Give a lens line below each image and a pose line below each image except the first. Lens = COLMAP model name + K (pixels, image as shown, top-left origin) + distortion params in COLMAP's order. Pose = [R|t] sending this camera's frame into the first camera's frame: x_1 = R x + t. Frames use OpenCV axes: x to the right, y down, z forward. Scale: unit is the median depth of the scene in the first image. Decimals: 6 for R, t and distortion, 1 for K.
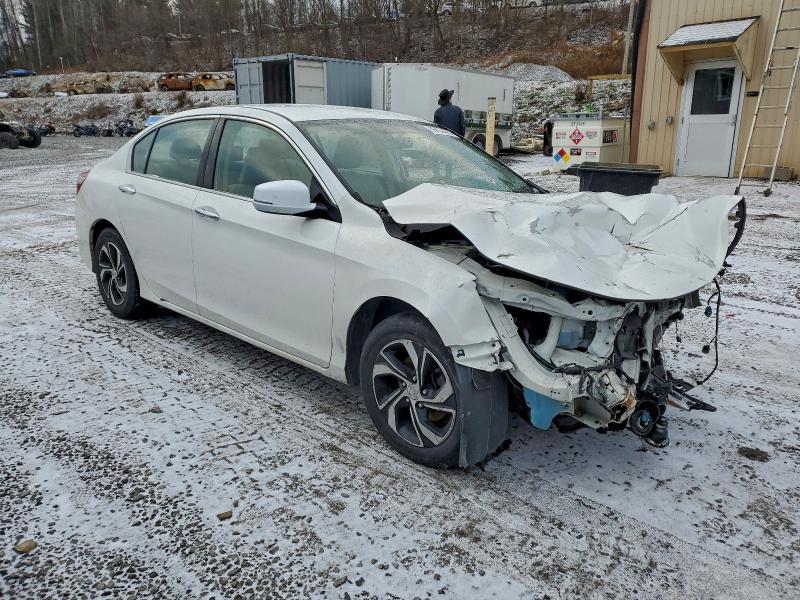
lens RADIAL K [[611.1, 0, 400.9], [0, 611.1, 301.3], [0, 0, 1]] dist [0.015193, 0.003365]
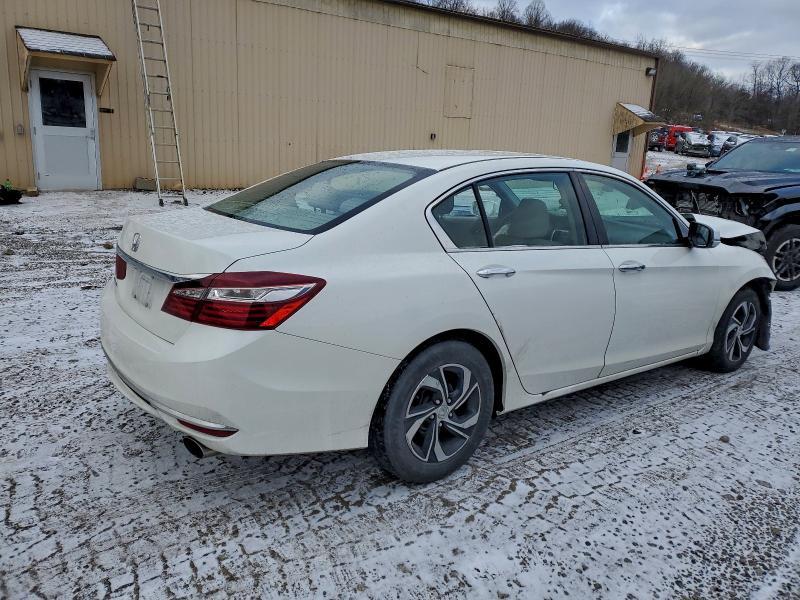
lens RADIAL K [[611.1, 0, 400.1], [0, 611.1, 296.5], [0, 0, 1]] dist [0.015193, 0.003365]
pose [[0.172028, -0.226681, 0.958656, -1.150141], [0.226734, 0.956148, 0.185401, -0.313052], [-0.958644, 0.185466, 0.215881, 0.970446]]
